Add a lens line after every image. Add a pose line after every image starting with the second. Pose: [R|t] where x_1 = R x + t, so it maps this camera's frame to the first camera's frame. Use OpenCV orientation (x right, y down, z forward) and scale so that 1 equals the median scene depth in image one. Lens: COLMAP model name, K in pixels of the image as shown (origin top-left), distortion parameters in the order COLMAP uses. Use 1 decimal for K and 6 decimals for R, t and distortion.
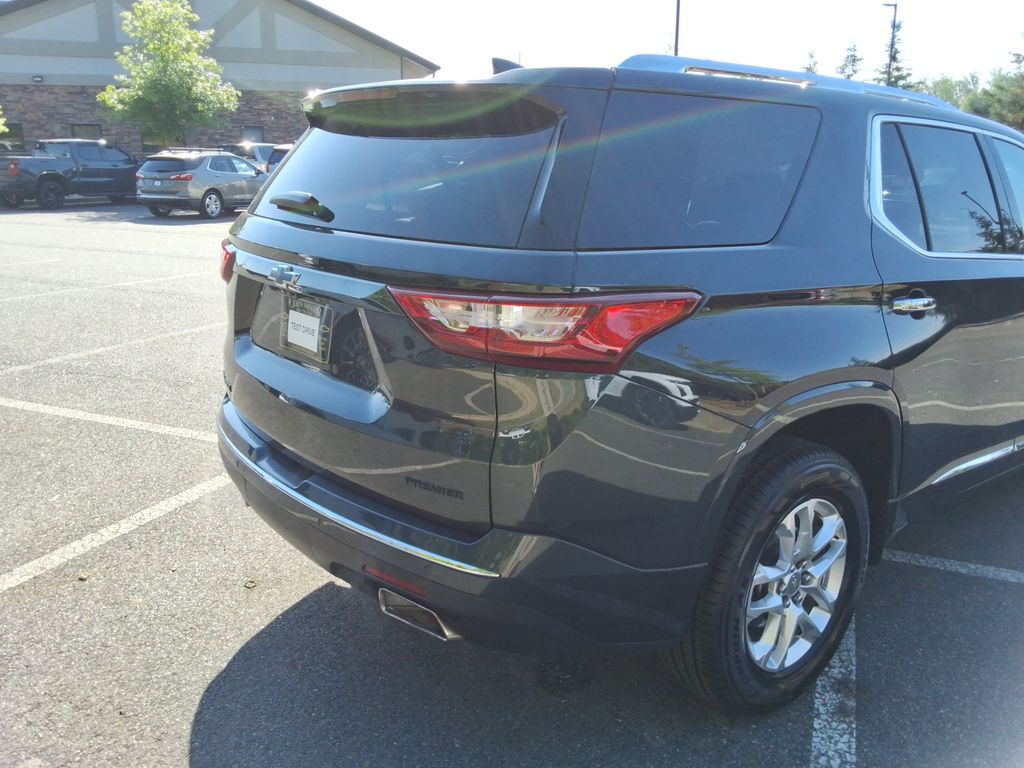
lens RADIAL K [[823.6, 0, 512.2], [0, 823.6, 366.0], [0, 0, 1]] dist [0.079510, -0.127839]
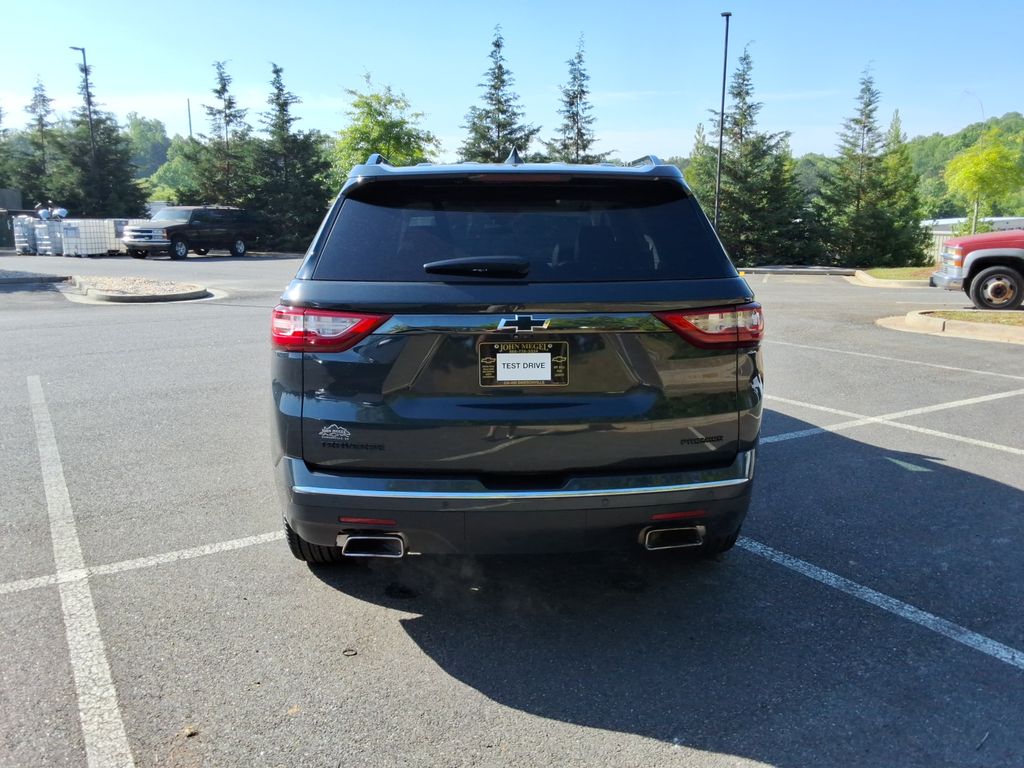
lens RADIAL K [[823.6, 0, 512.1], [0, 823.6, 376.8], [0, 0, 1]] dist [0.079510, -0.127839]
pose [[0.602125, -0.172538, 0.779536, -1.022809], [0.198034, 0.978134, 0.063530, -0.092271], [-0.773452, 0.116122, 0.623127, 0.220047]]
